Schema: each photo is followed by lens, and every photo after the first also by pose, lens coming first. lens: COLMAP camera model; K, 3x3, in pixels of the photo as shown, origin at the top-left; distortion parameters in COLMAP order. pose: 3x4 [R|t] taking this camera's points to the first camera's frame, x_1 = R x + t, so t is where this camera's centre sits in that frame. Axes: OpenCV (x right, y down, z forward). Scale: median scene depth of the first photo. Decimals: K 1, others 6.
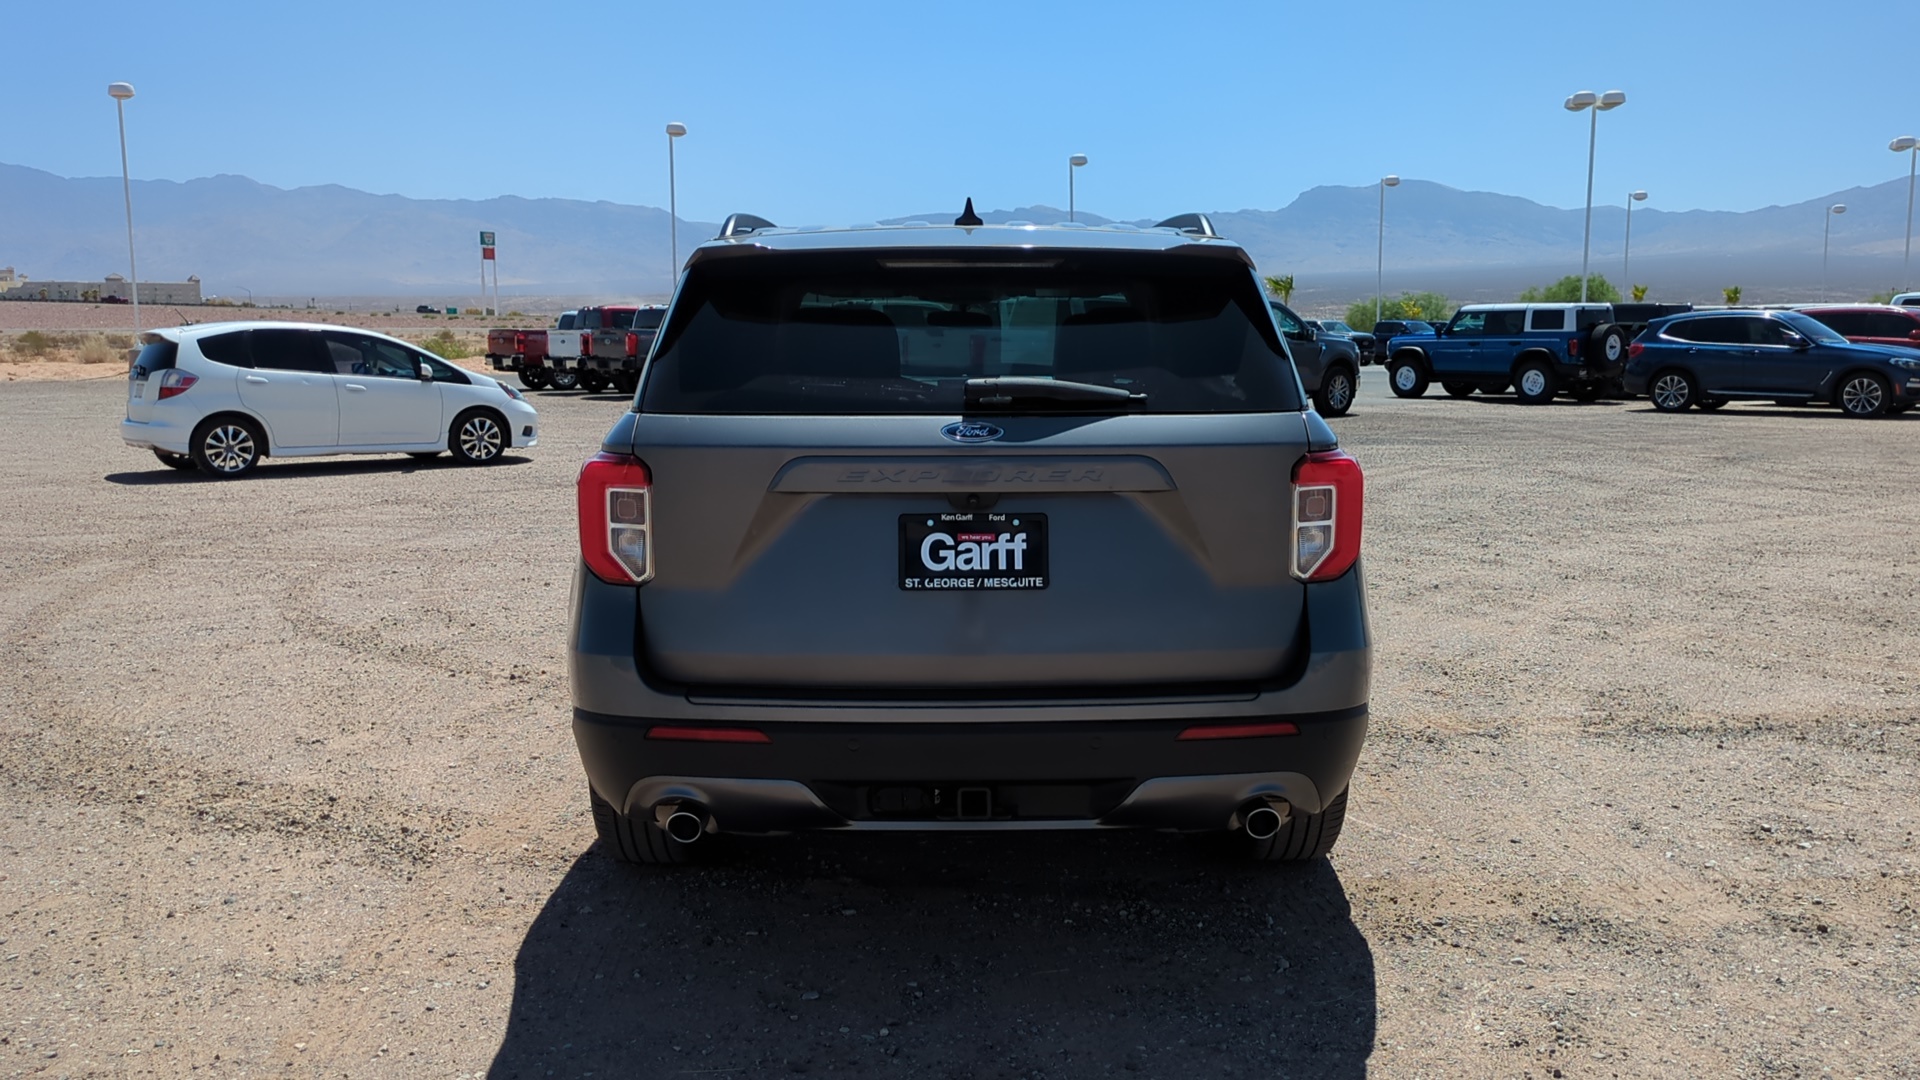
lens RADIAL K [[1647.7, 0, 977.9], [0, 1647.7, 541.1], [0, 0, 1]] dist [0.081817, -0.122842]
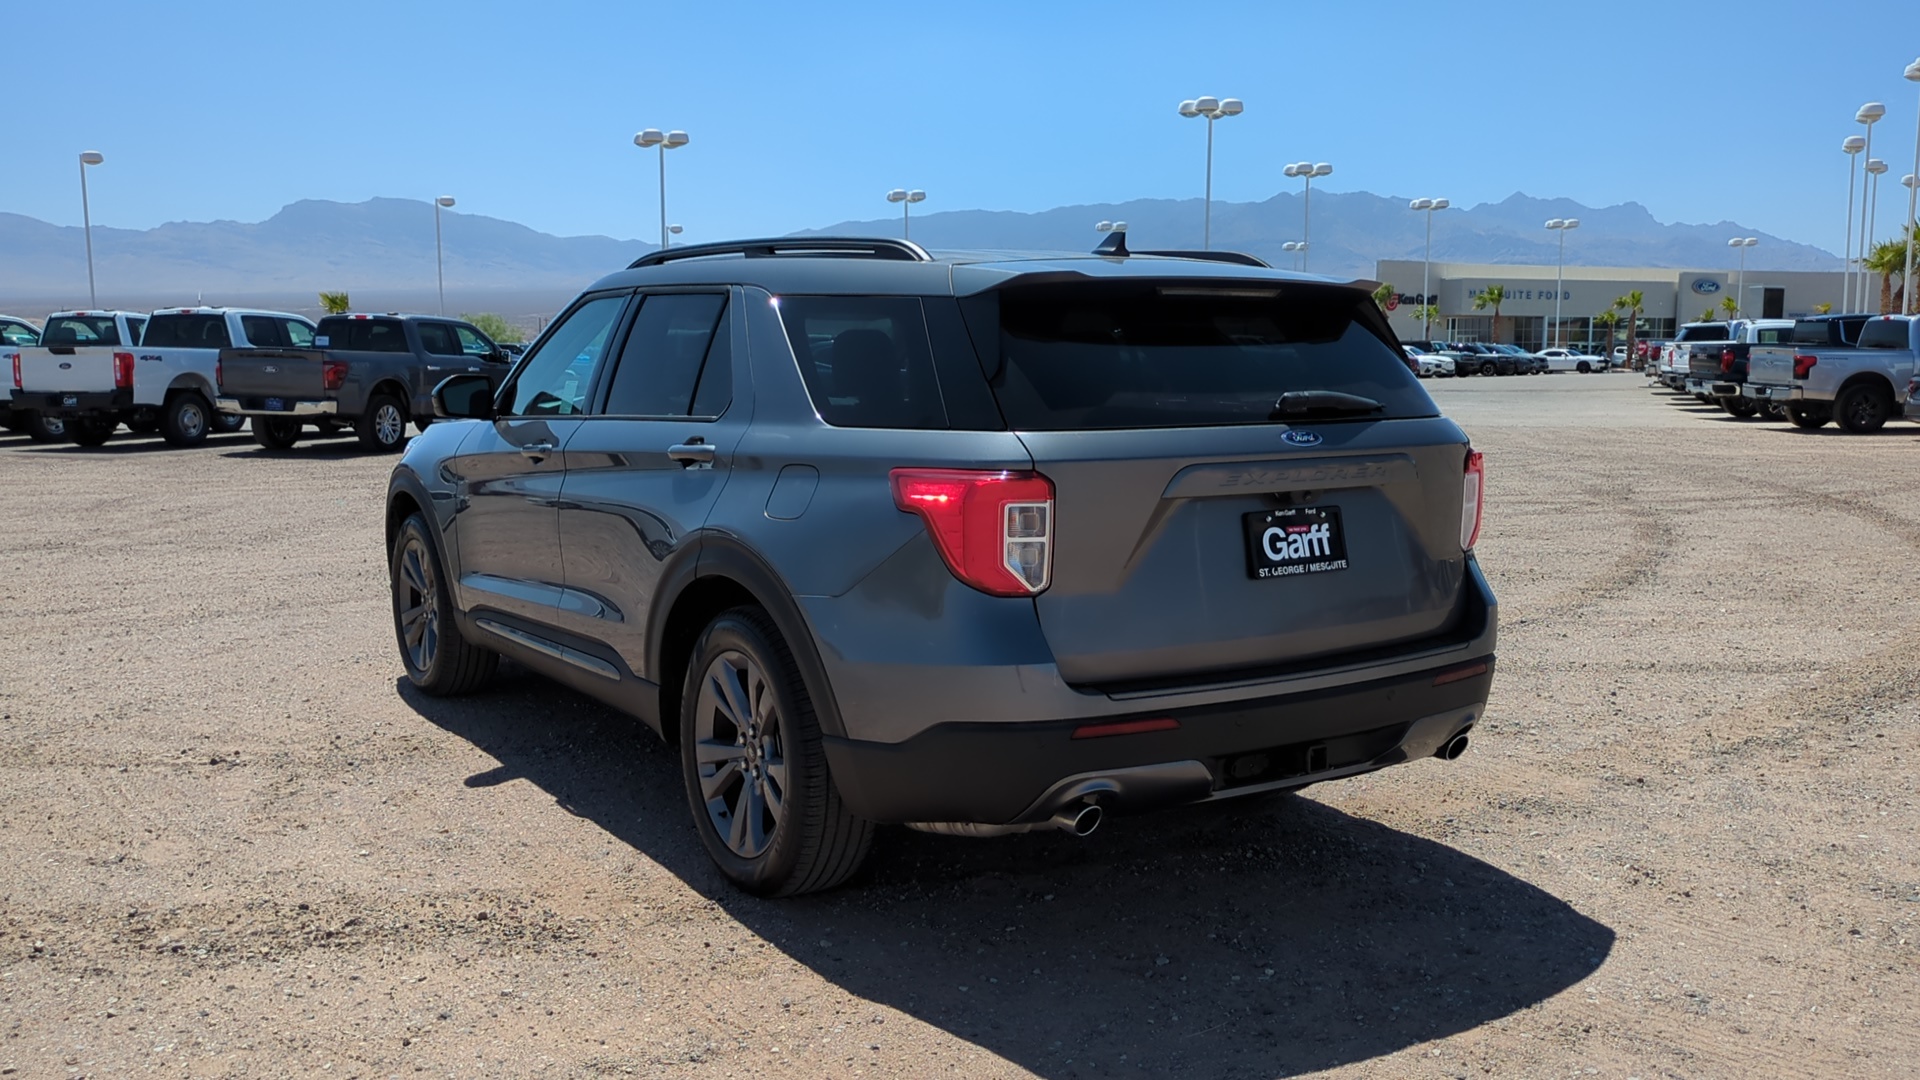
lens RADIAL K [[1647.7, 0, 977.9], [0, 1647.7, 541.1], [0, 0, 1]] dist [0.081817, -0.122842]
pose [[0.840206, -0.062818, 0.538617, -0.791484], [0.070362, 0.997500, 0.006577, -0.016965], [-0.537683, 0.032372, 0.842525, 0.141949]]
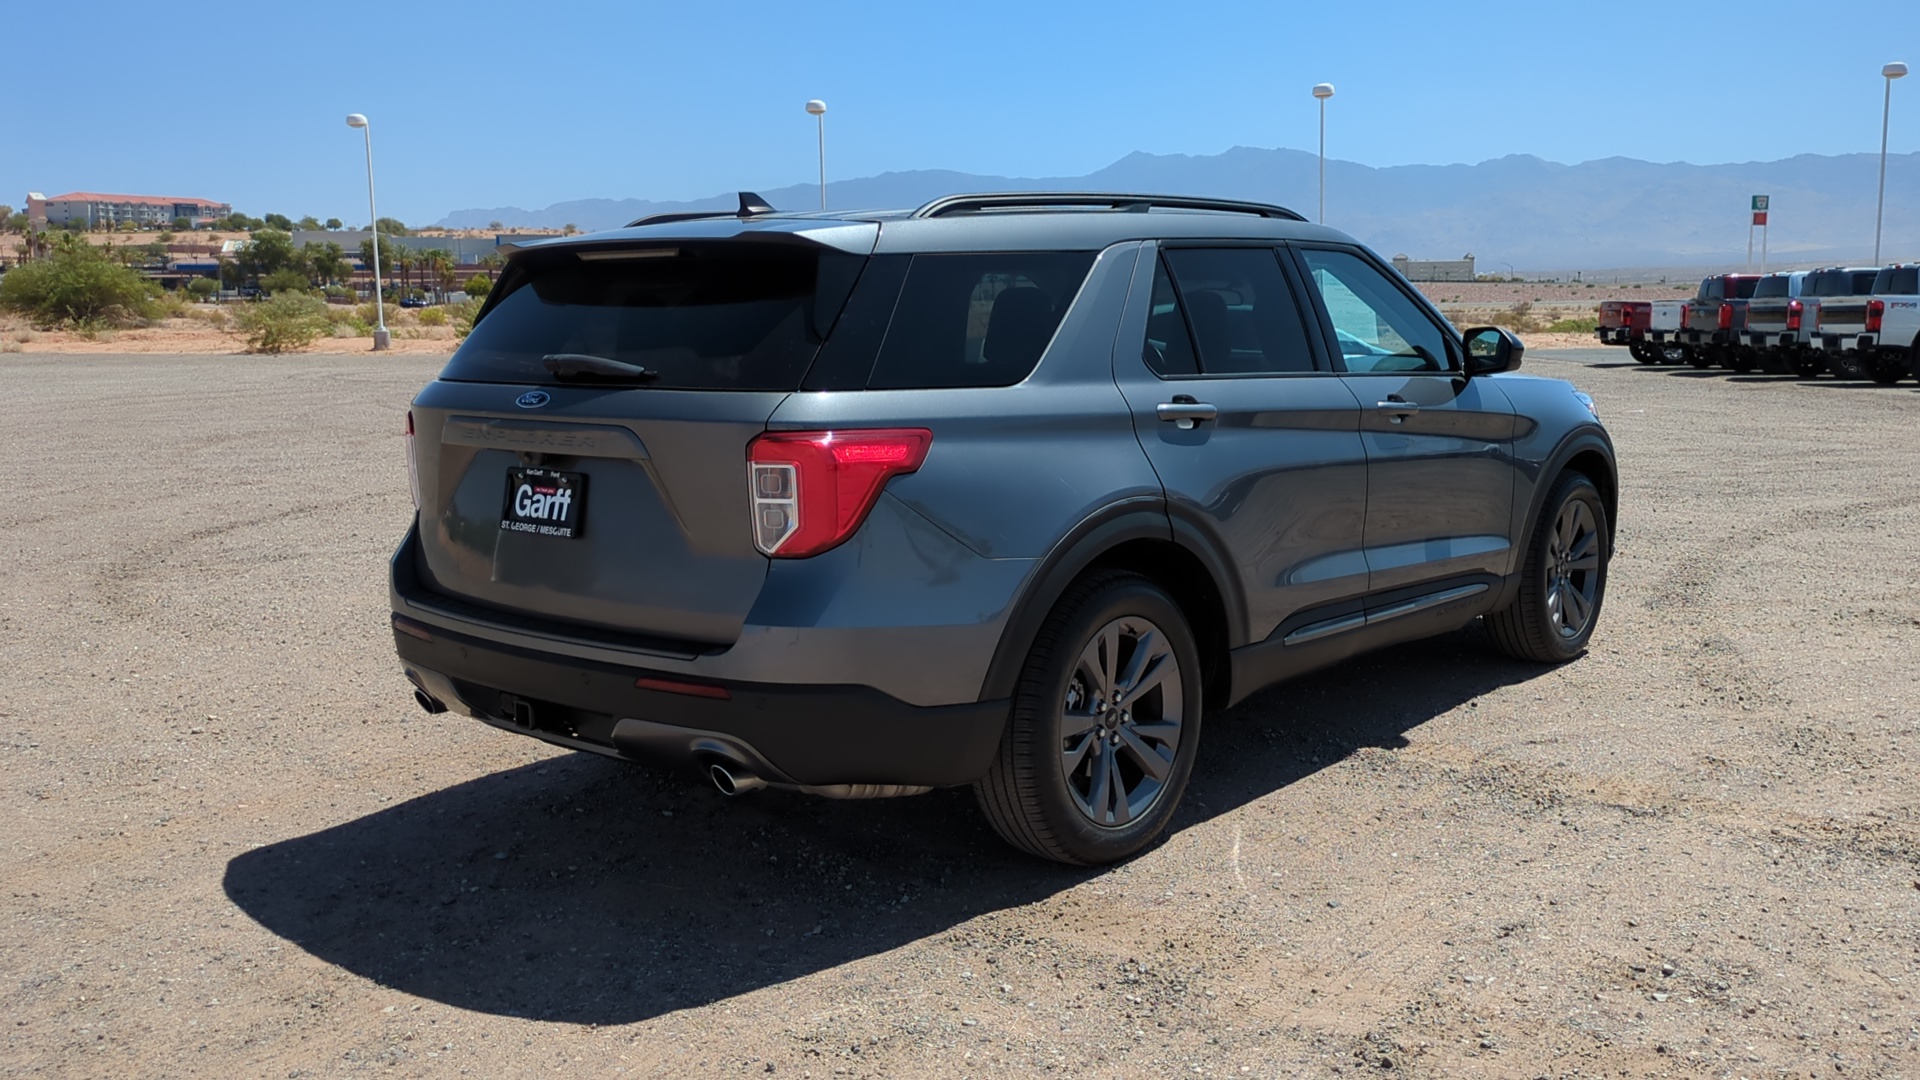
lens RADIAL K [[1647.7, 0, 977.9], [0, 1647.7, 541.1], [0, 0, 1]] dist [0.081817, -0.122842]
pose [[0.746550, 0.086069, -0.659739, 0.981197], [-0.075420, 0.996153, 0.044613, -0.040982], [0.661041, 0.016451, 0.750169, 0.313132]]
